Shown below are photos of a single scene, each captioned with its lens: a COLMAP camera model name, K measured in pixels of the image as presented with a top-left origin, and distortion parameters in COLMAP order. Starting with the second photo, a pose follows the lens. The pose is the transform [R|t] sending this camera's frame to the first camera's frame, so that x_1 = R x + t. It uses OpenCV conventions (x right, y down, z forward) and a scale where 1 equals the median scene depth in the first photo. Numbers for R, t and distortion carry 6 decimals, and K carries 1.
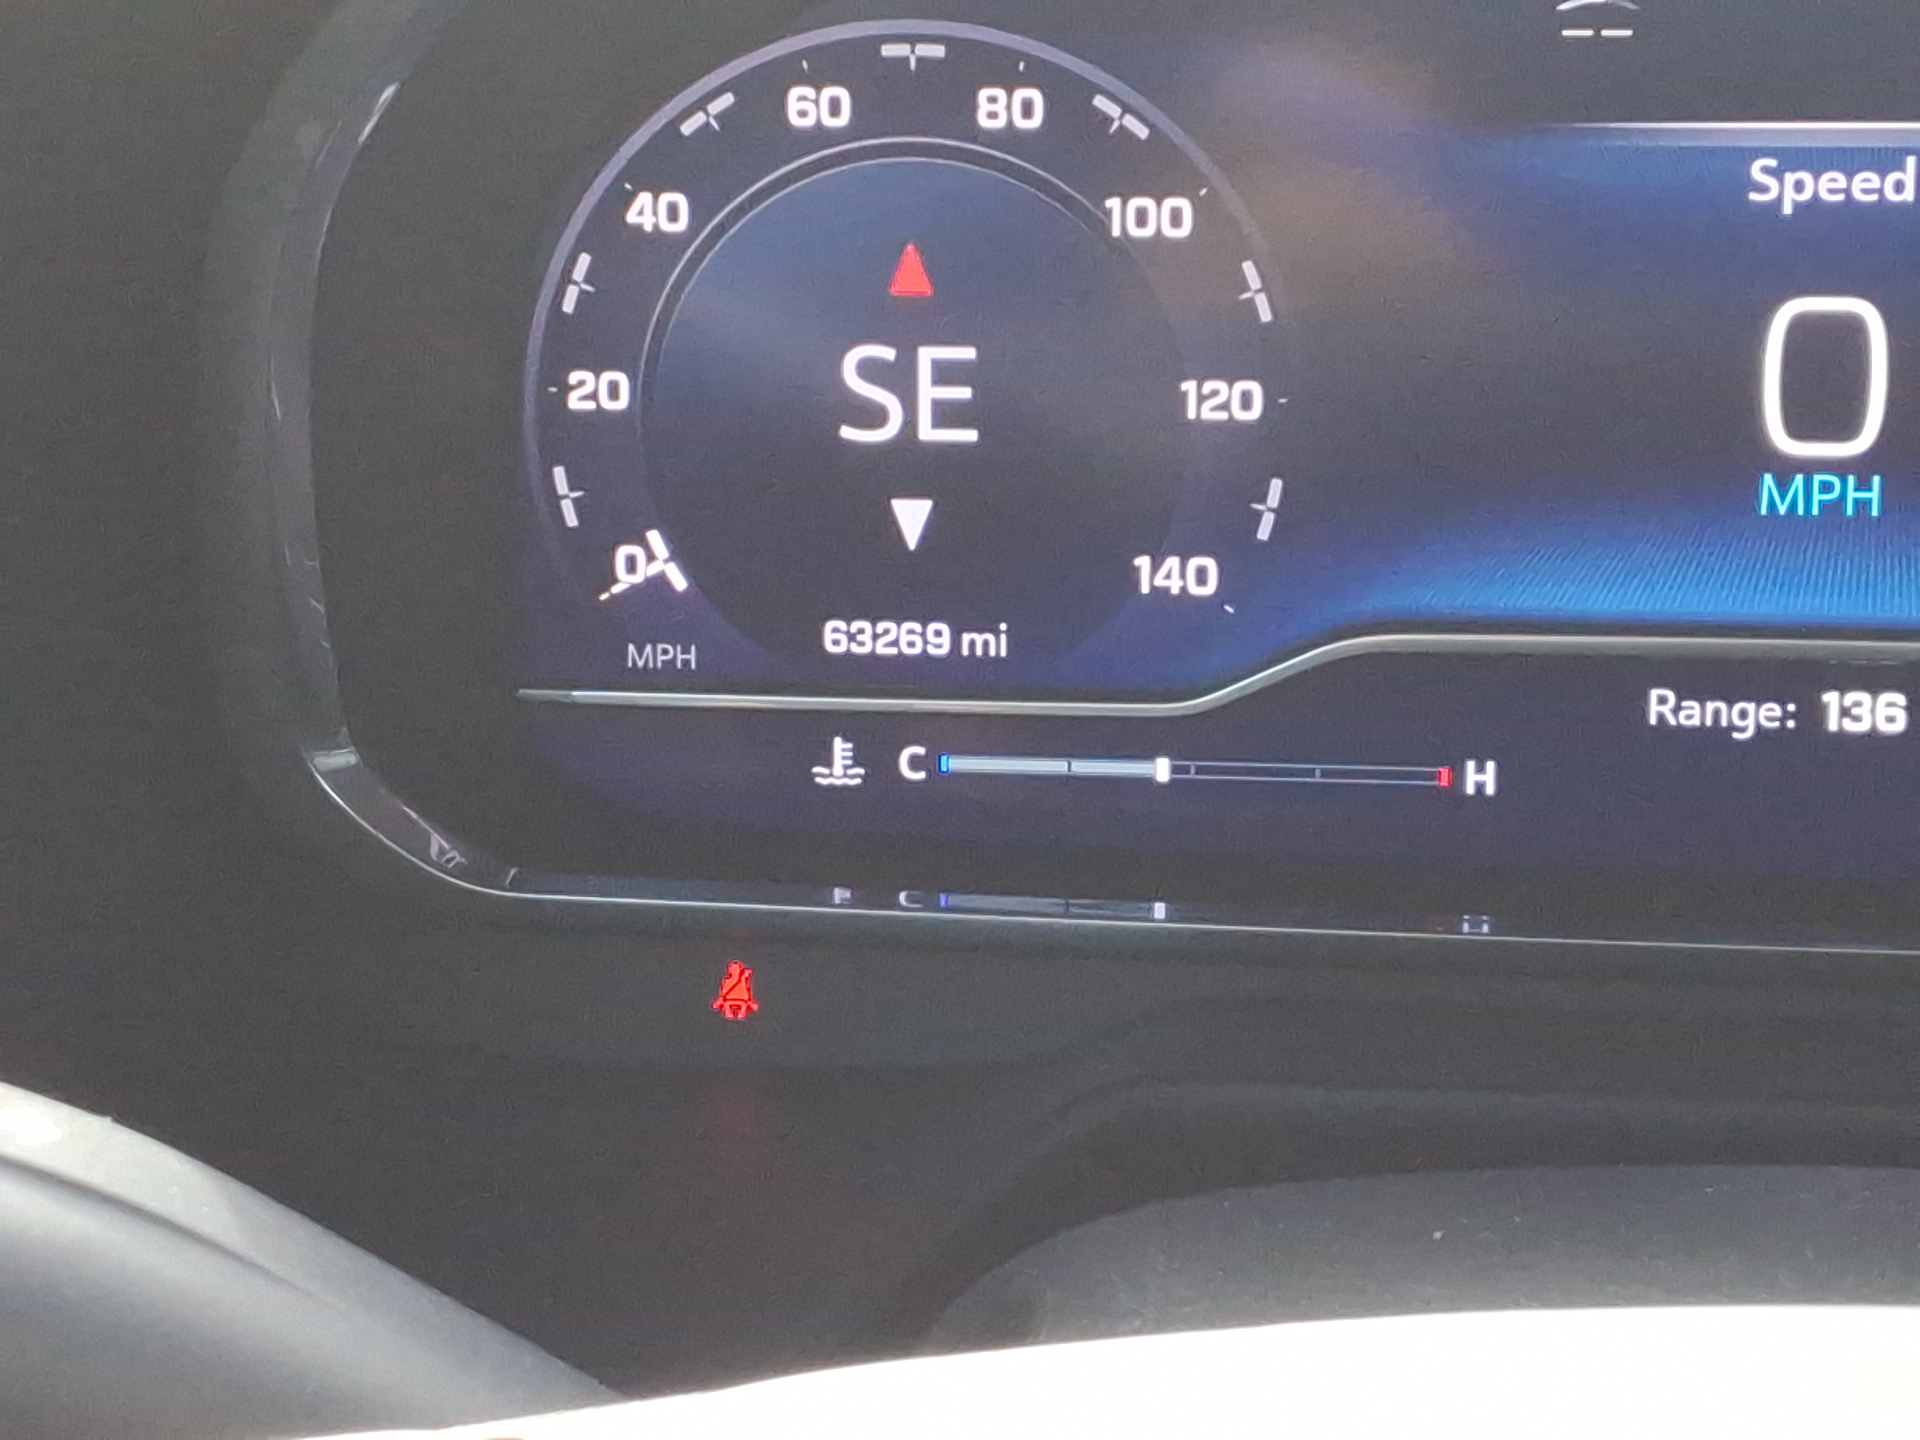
lens RADIAL K [[3982.7, 0, 1021.0], [0, 3982.7, 718.9], [0, 0, 1]] dist [0.050633, 0.000000]
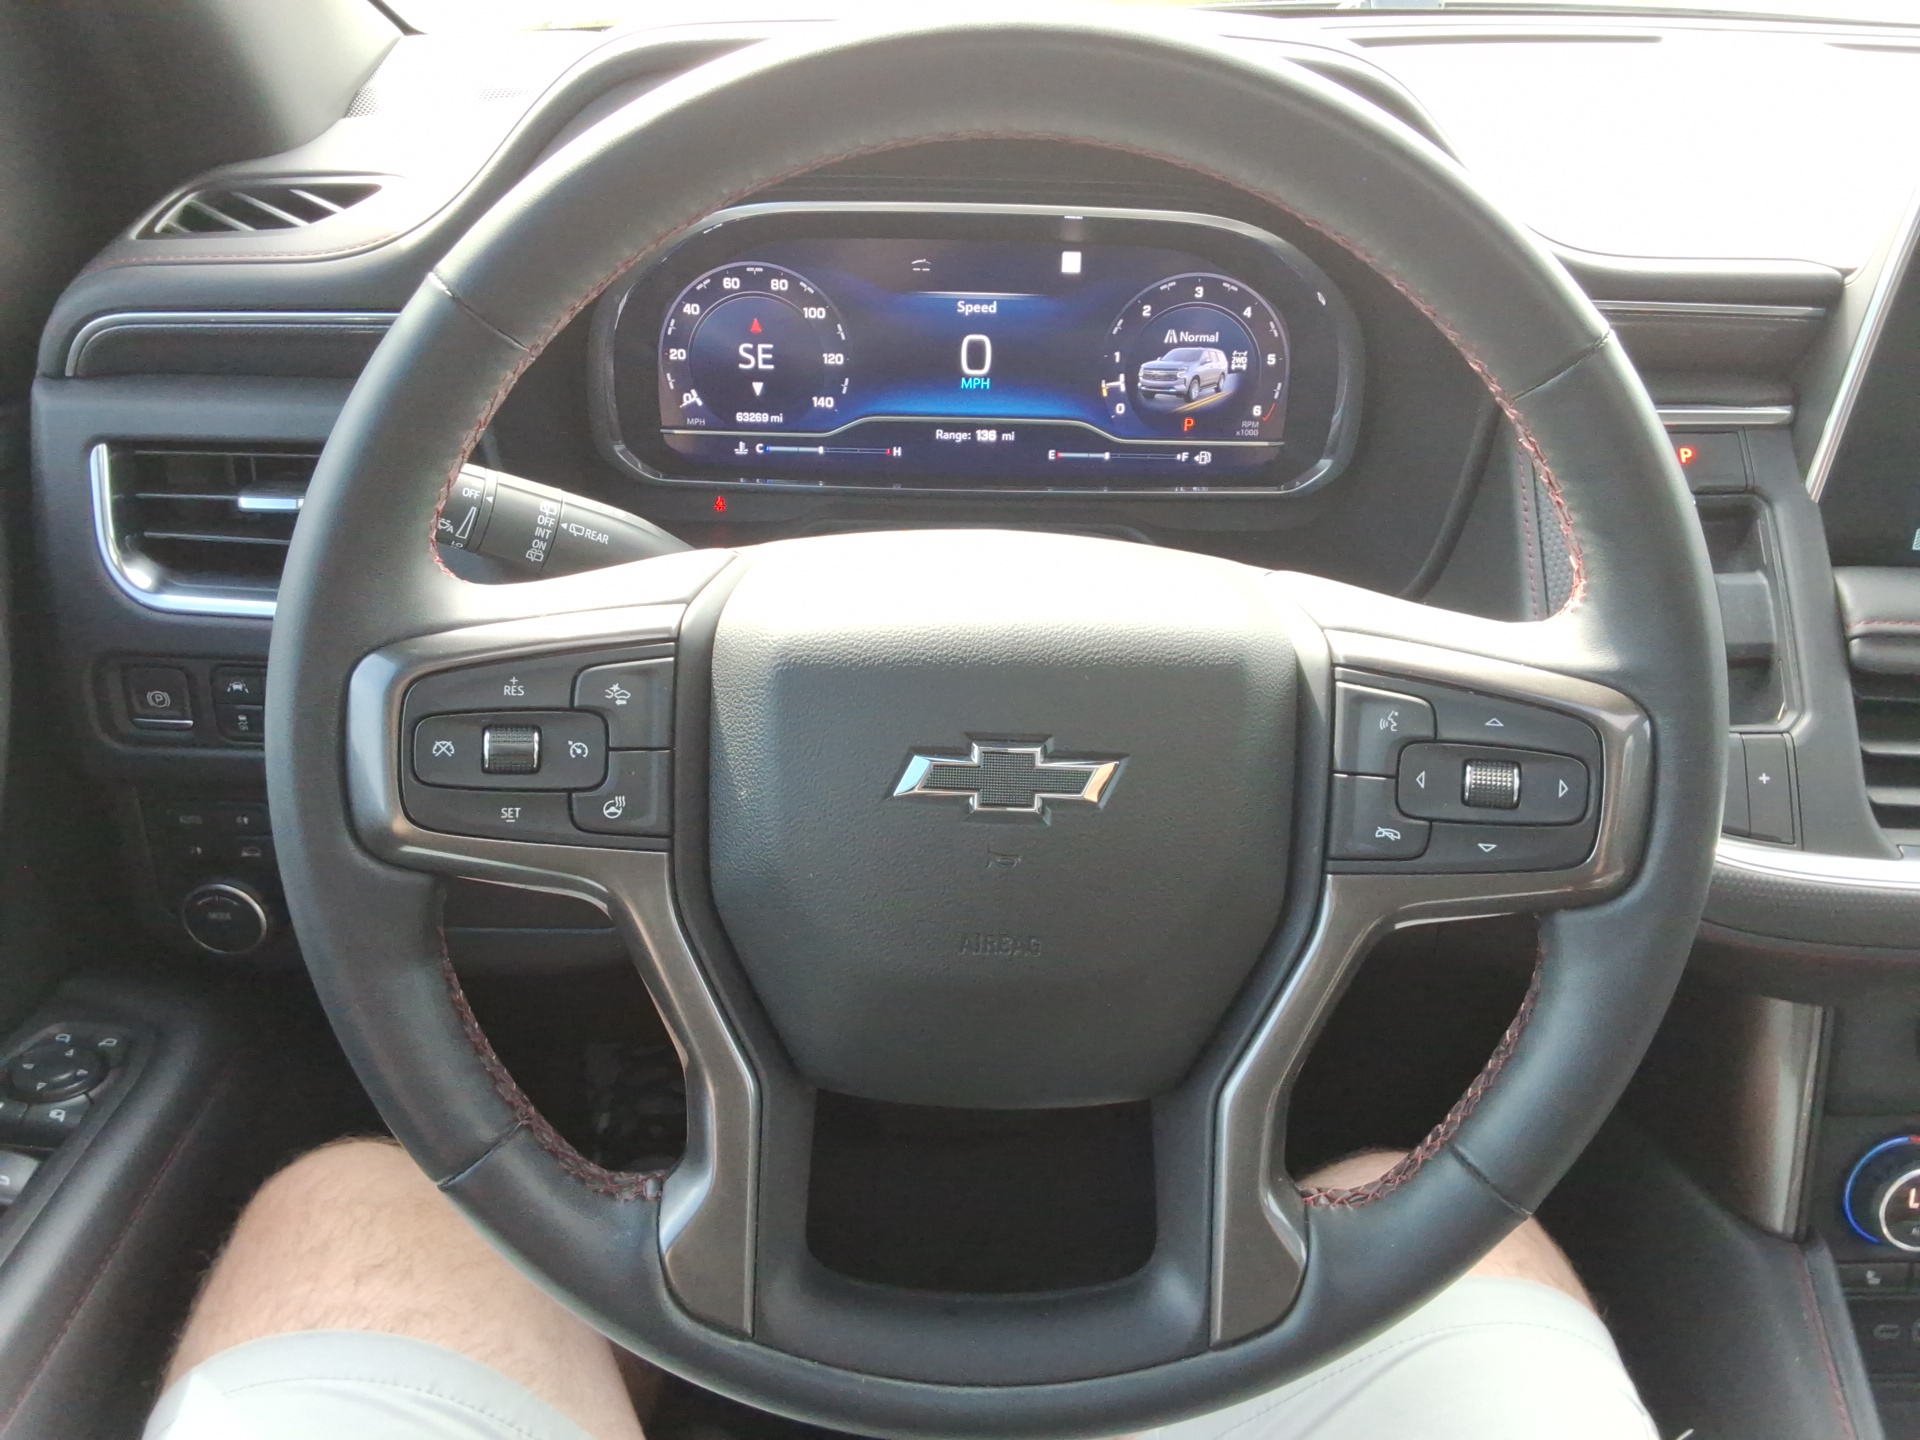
lens RADIAL K [[1541.6, 0, 983.8], [0, 1541.6, 705.1], [0, 0, 1]] dist [0.112307, -0.168461]
pose [[0.987488, -0.030991, 0.154622, -0.055010], [0.004757, 0.985907, 0.167225, 0.005835], [-0.157625, -0.164397, 0.973719, -0.646795]]
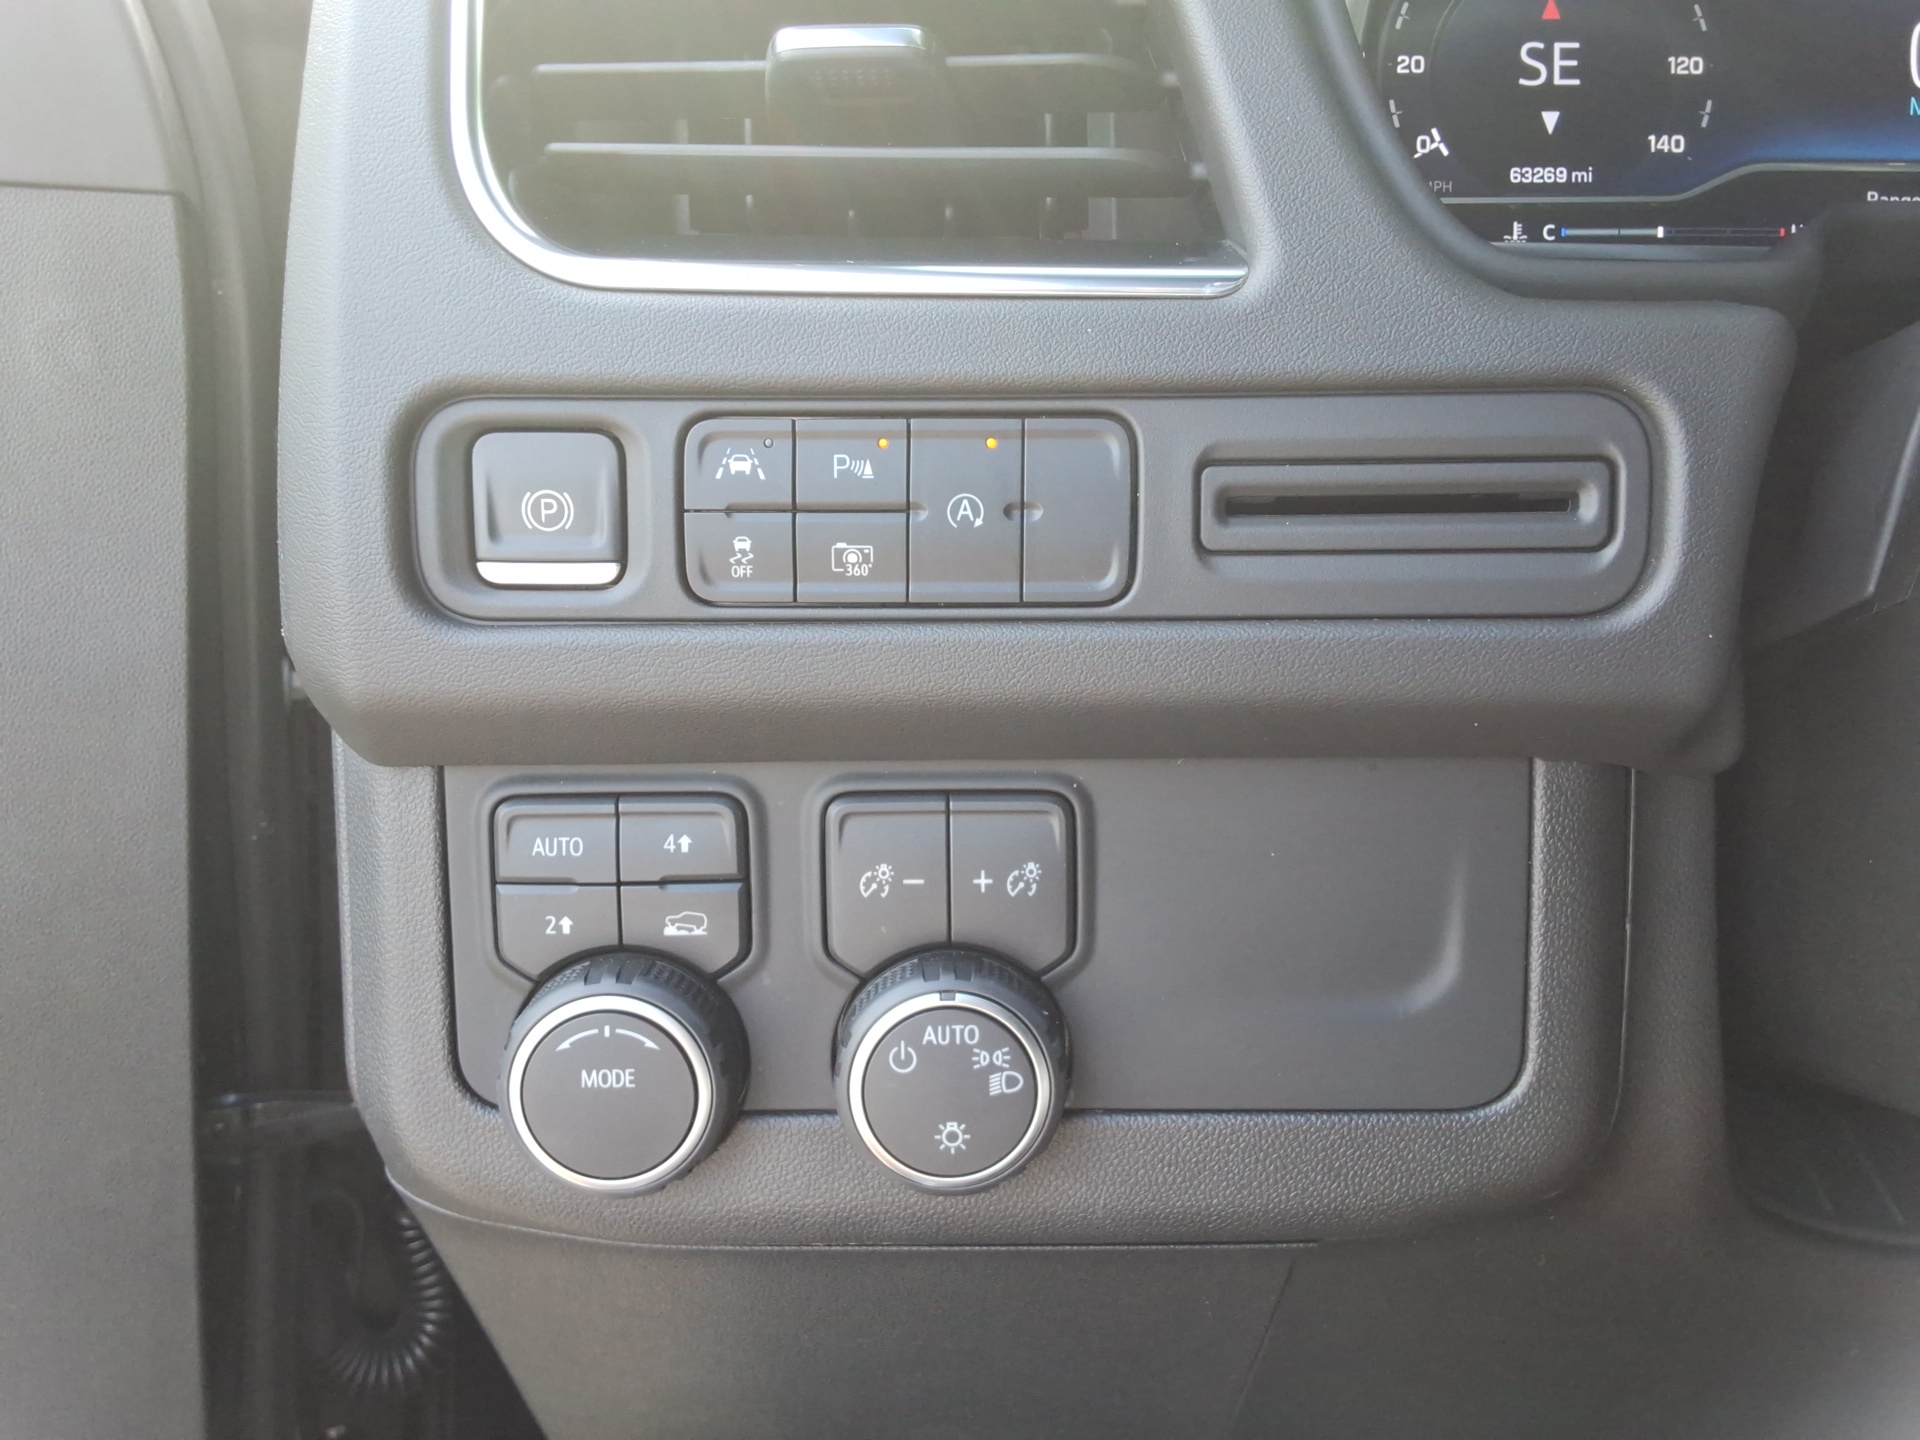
lens RADIAL K [[1541.6, 0, 981.6], [0, 1541.6, 714.1], [0, 0, 1]] dist [0.112307, -0.168461]
pose [[0.987905, -0.016557, 0.154175, -0.490922], [0.037615, 0.990173, -0.134692, 0.392448], [-0.150430, 0.138862, 0.978820, 0.227675]]
